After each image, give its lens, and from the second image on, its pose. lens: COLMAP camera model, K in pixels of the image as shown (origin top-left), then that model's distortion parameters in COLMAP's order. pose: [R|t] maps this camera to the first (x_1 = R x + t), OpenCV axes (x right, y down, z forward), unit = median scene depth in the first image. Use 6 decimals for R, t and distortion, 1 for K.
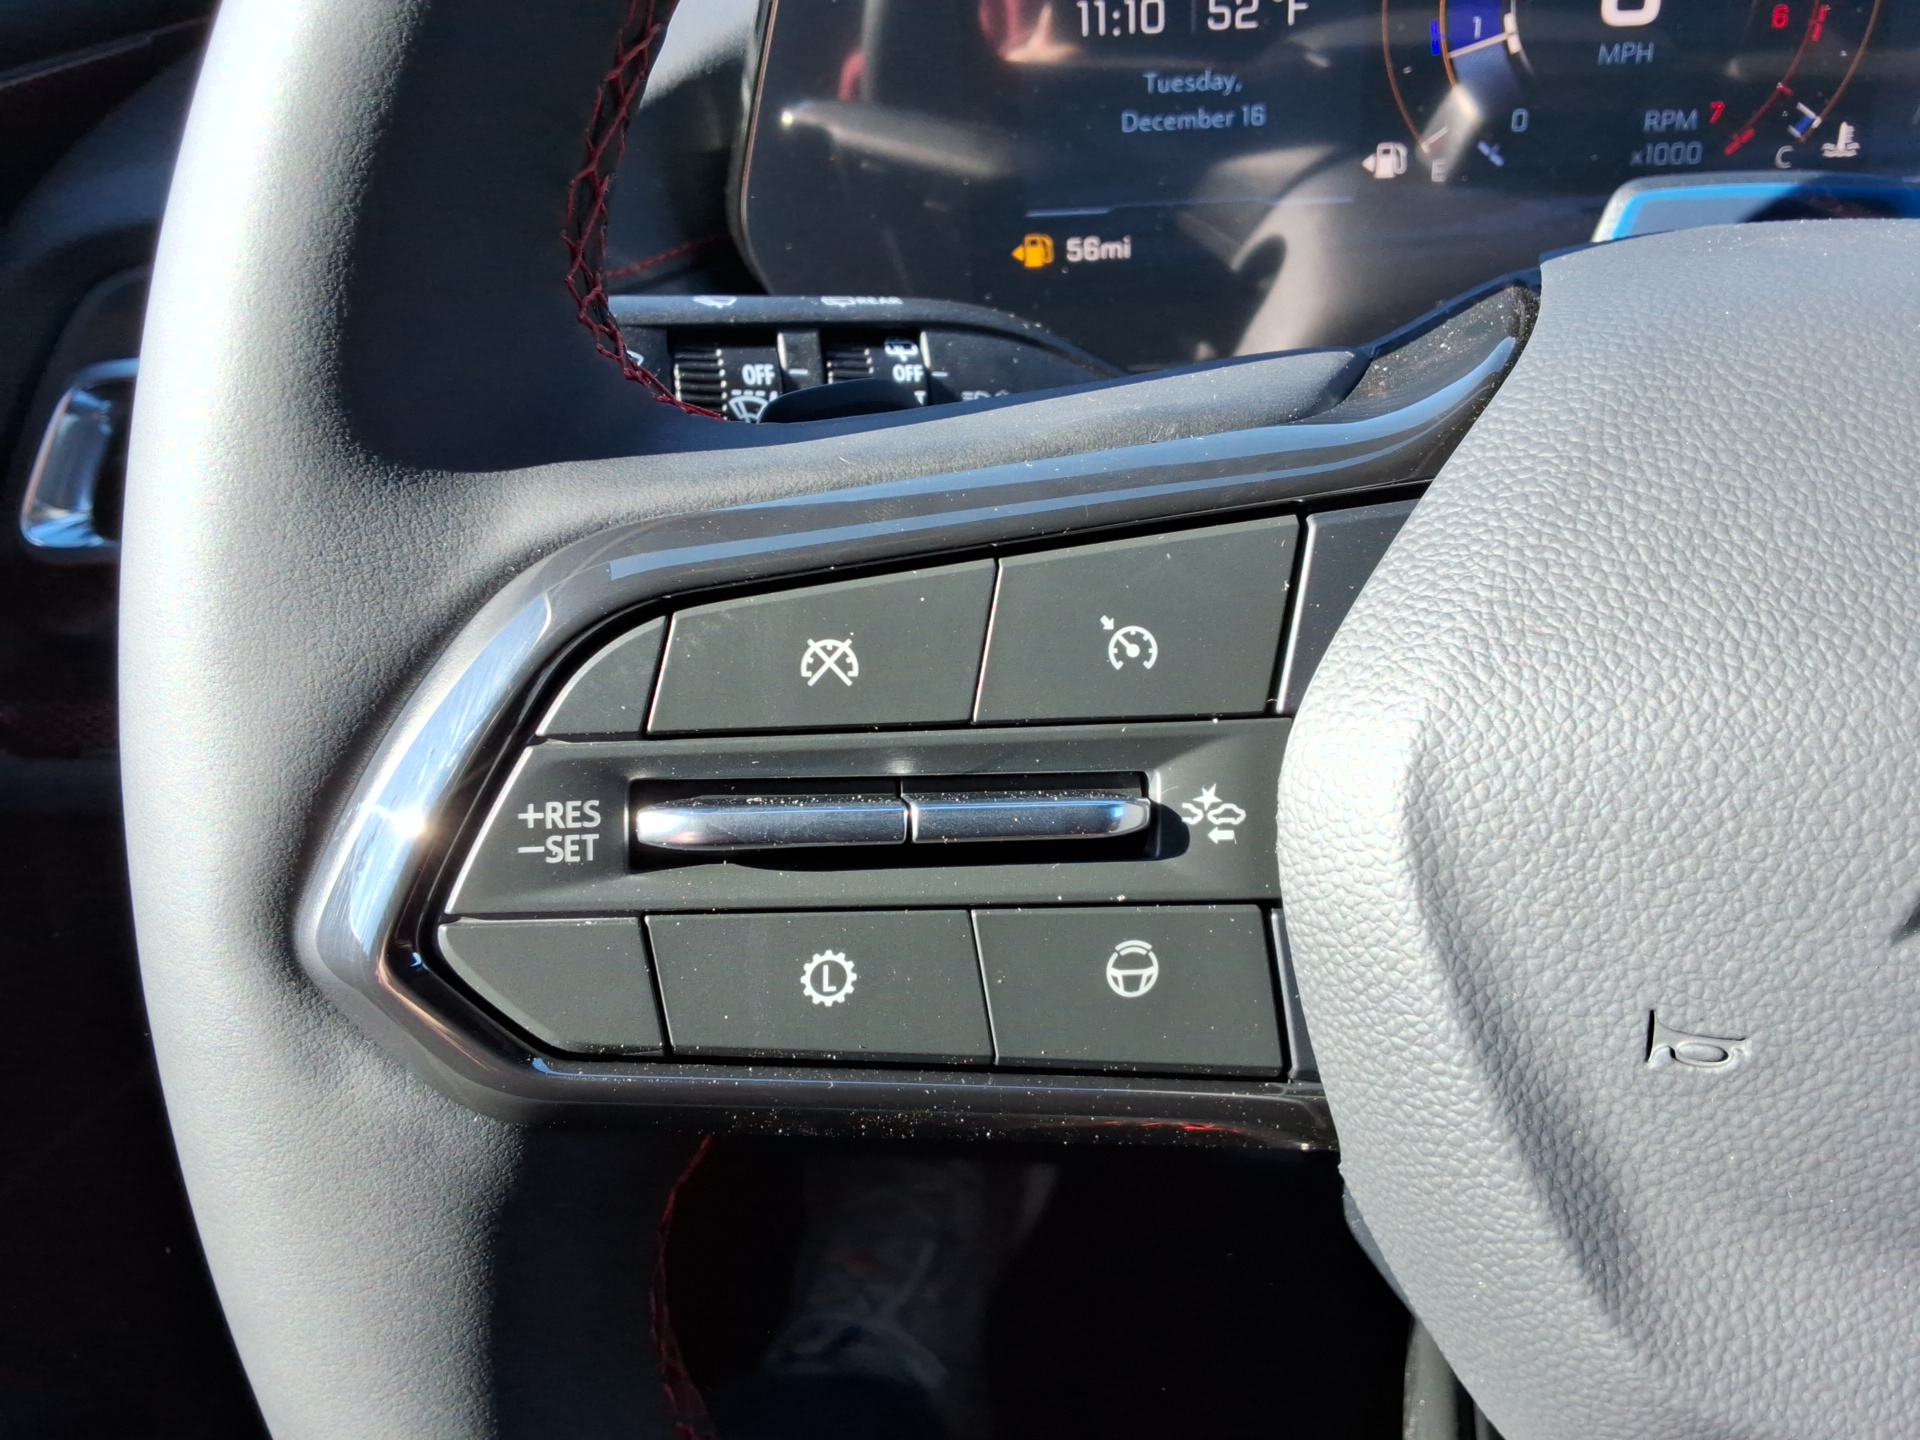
lens RADIAL K [[1534.3, 0, 957.5], [0, 1534.3, 719.0], [0, 0, 1]] dist [0.076762, -0.111681]
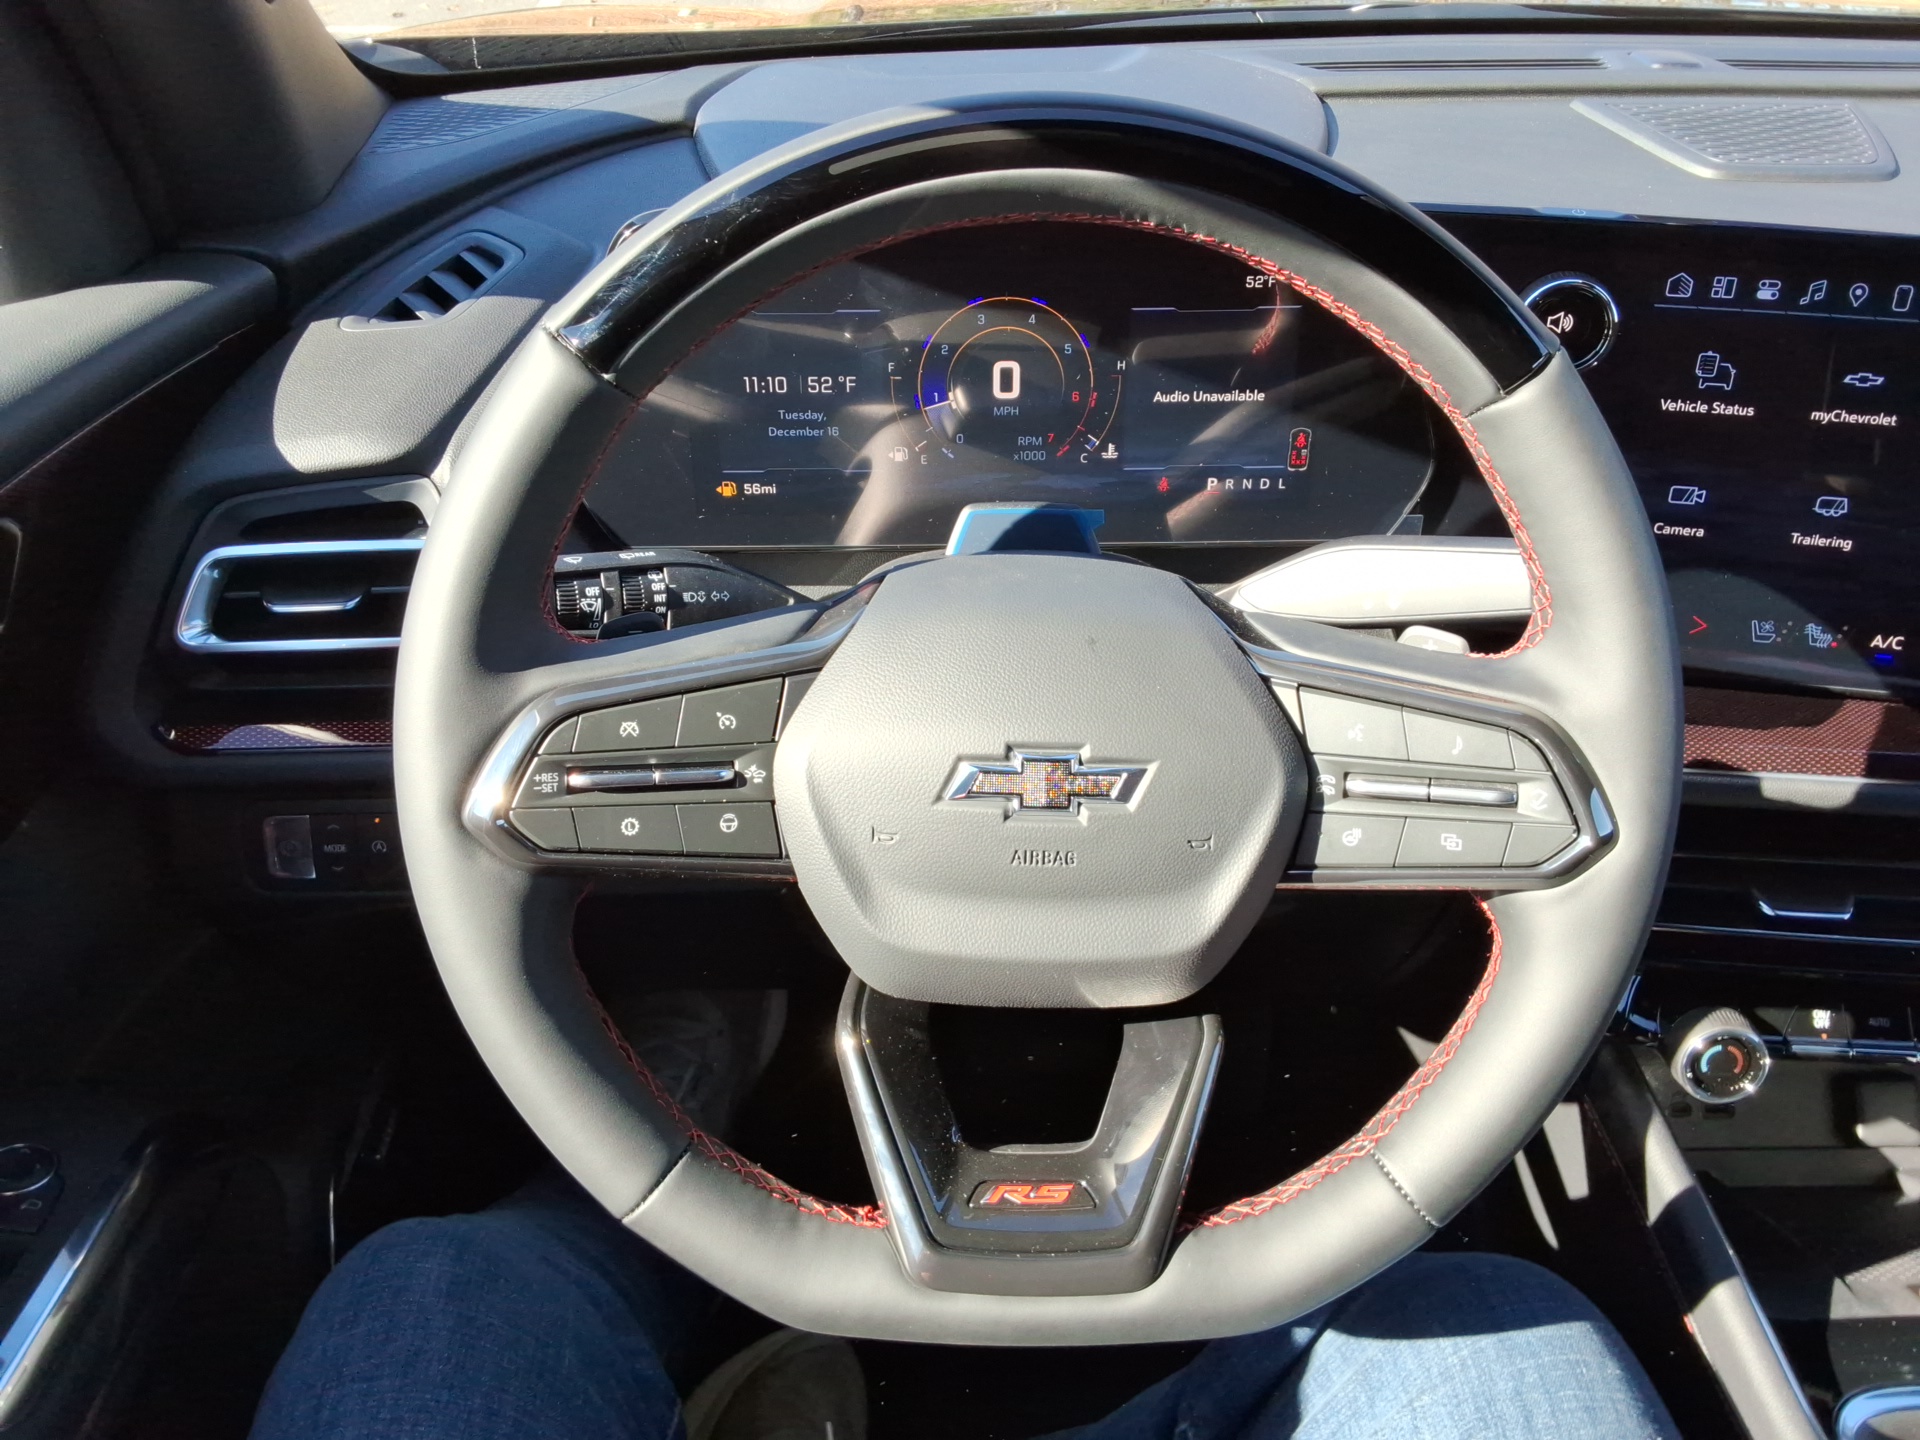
lens RADIAL K [[1534.3, 0, 972.0], [0, 1534.3, 712.6], [0, 0, 1]] dist [0.076762, -0.111681]
pose [[0.988785, -0.012835, 0.148794, 0.139002], [0.010444, 0.999804, 0.016843, -0.111022], [-0.148981, -0.015100, 0.988725, -2.166133]]
